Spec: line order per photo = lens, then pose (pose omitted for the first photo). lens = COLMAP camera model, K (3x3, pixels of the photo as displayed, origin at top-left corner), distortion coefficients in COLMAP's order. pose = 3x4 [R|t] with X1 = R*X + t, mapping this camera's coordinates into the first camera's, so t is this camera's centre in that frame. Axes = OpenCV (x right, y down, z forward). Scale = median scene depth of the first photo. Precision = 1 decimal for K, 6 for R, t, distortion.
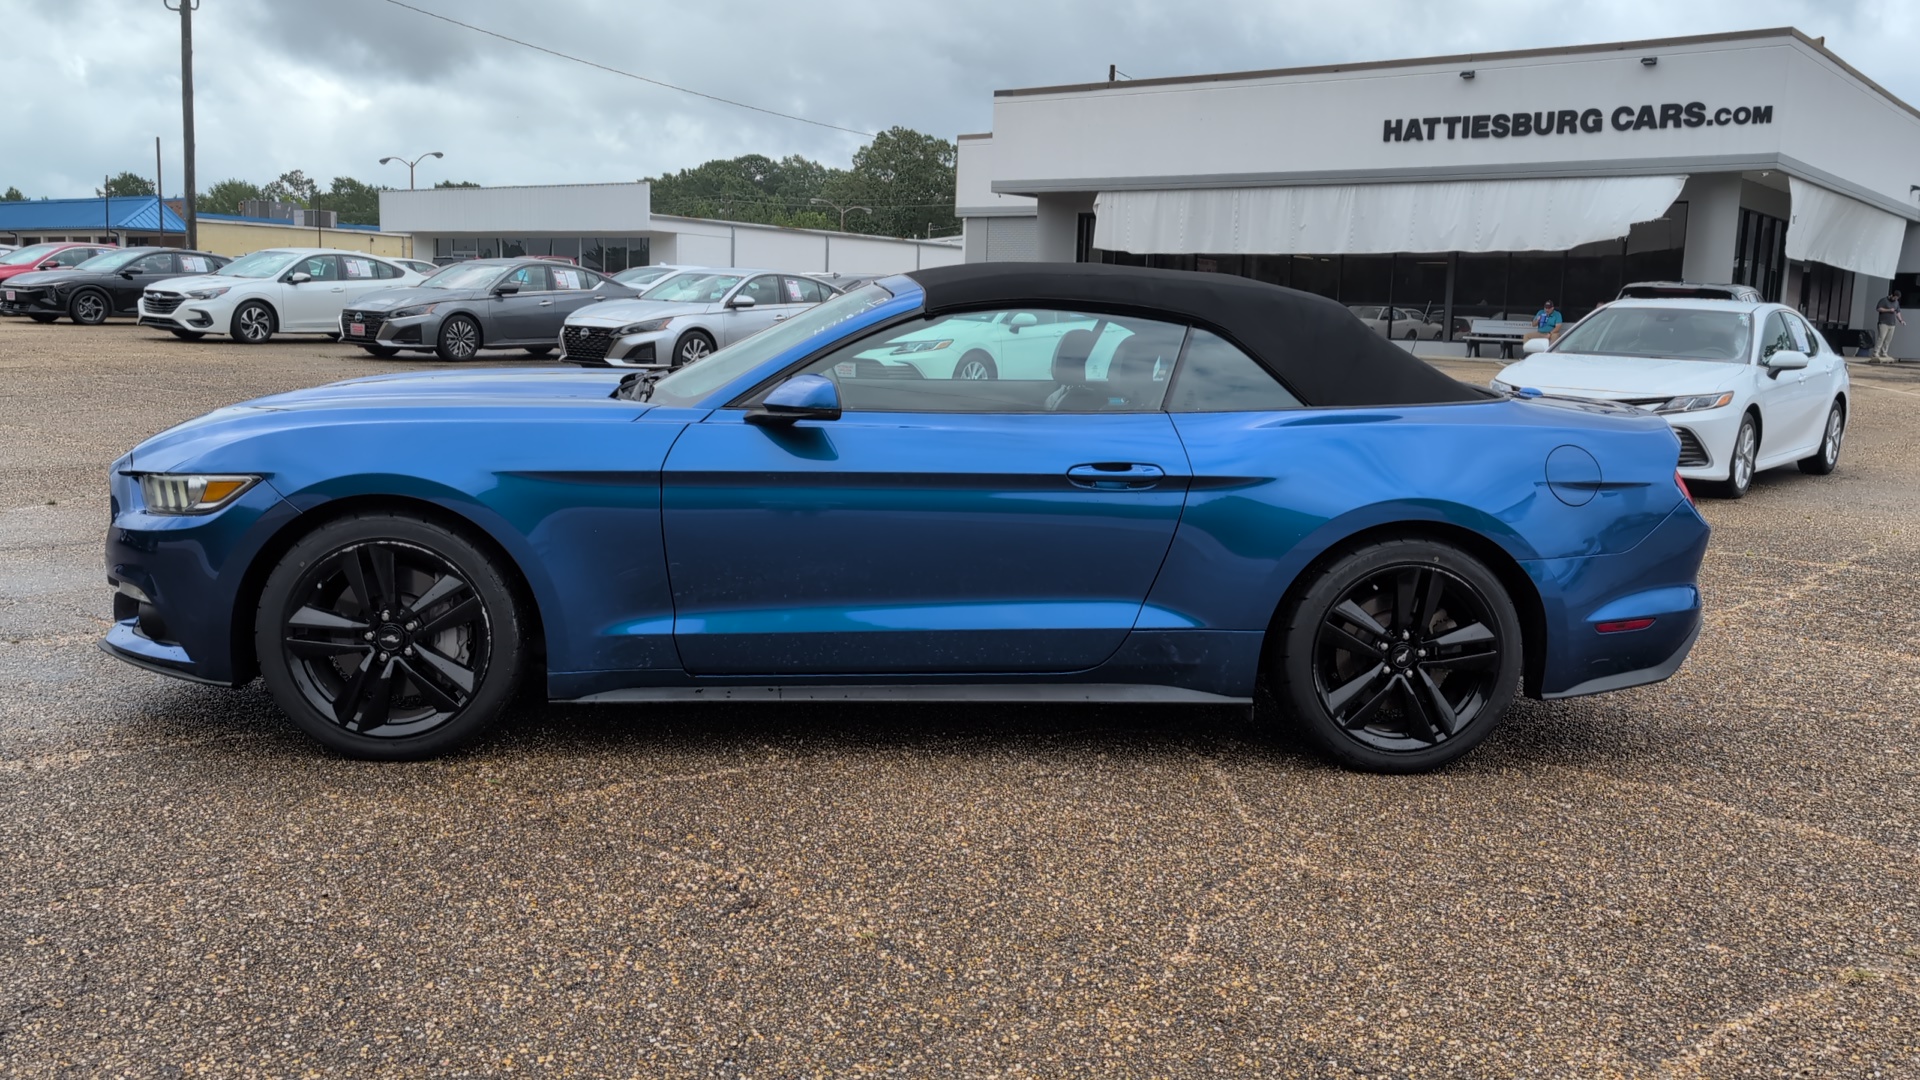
lens RADIAL K [[1632.1, 0, 960.0], [0, 1632.1, 540.0], [0, 0, 1]] dist [0.015291, 0.002291]
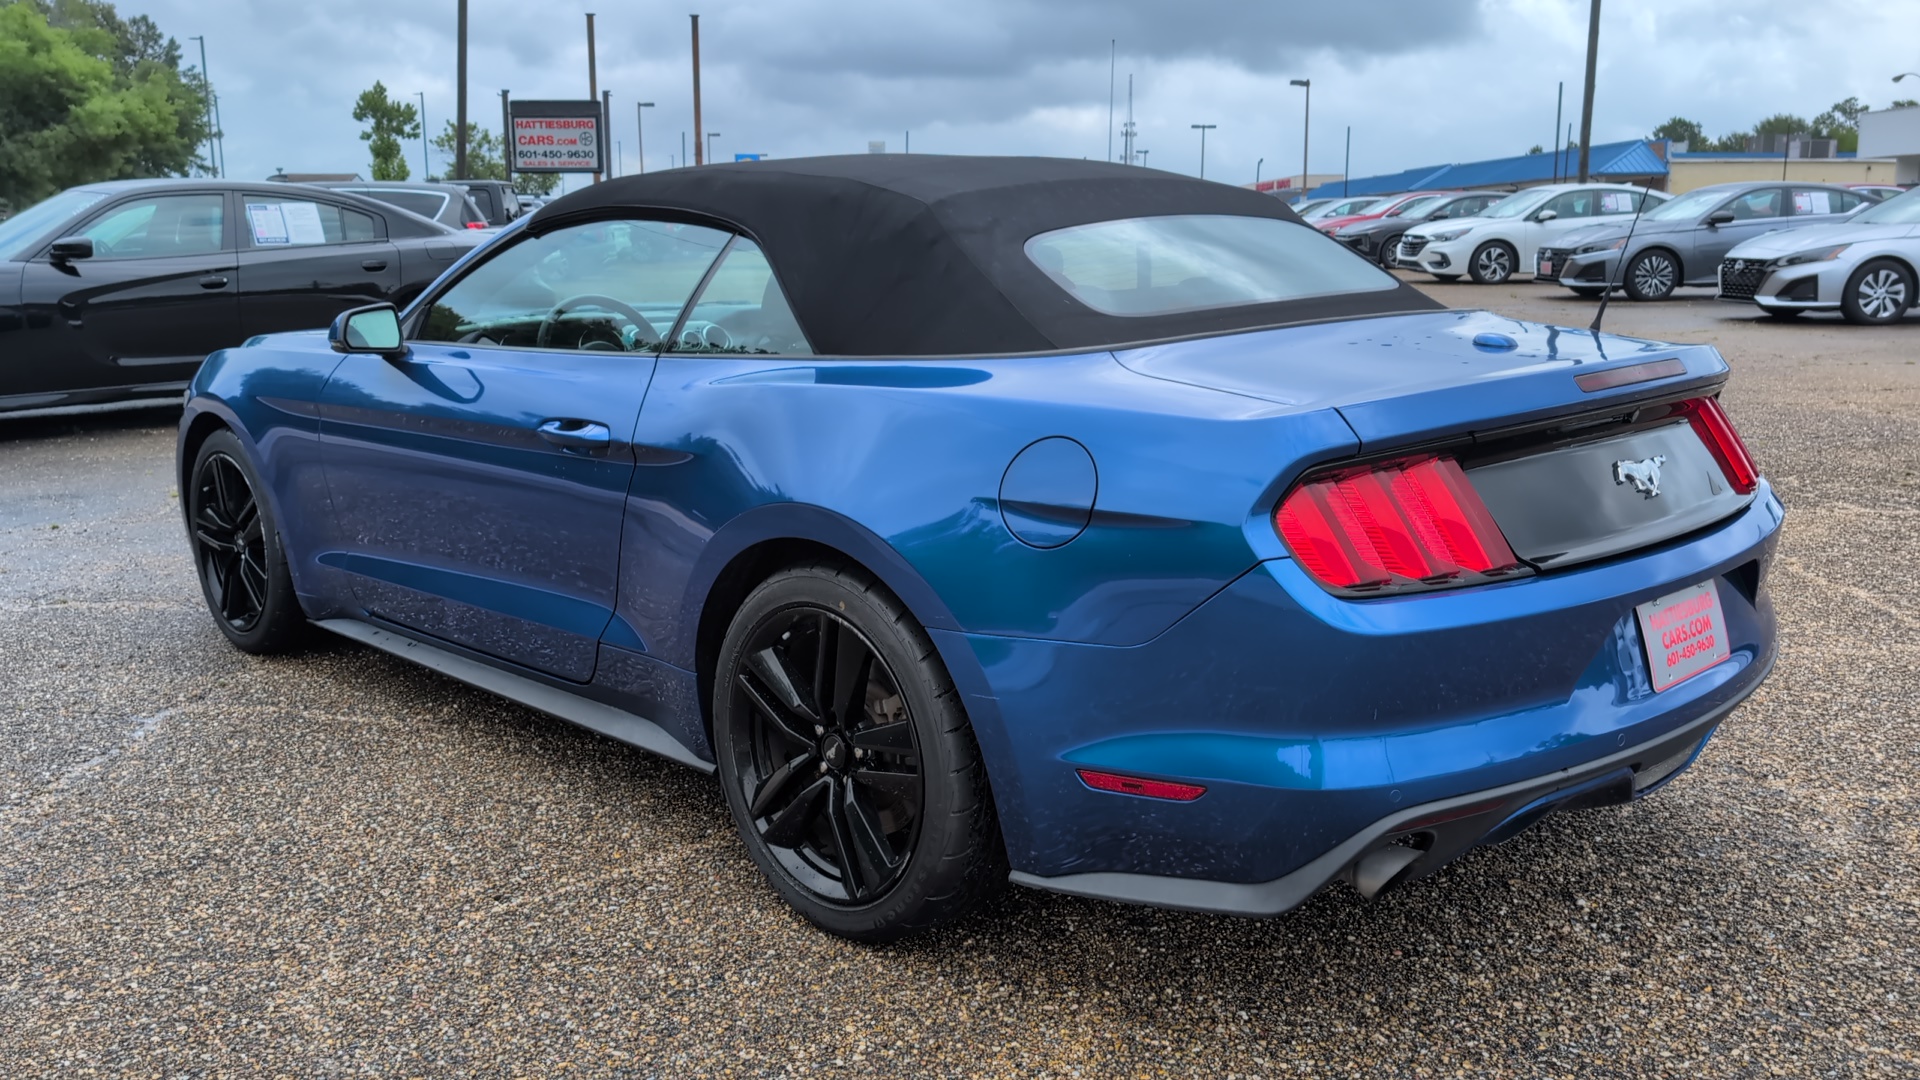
lens RADIAL K [[1632.1, 0, 960.0], [0, 1632.1, 540.0], [0, 0, 1]] dist [0.015291, 0.002291]
pose [[0.639324, 0.107562, -0.761378, 0.141049], [-0.081187, 0.994076, 0.072263, -0.010739], [0.764640, 0.015615, 0.644269, 0.112921]]
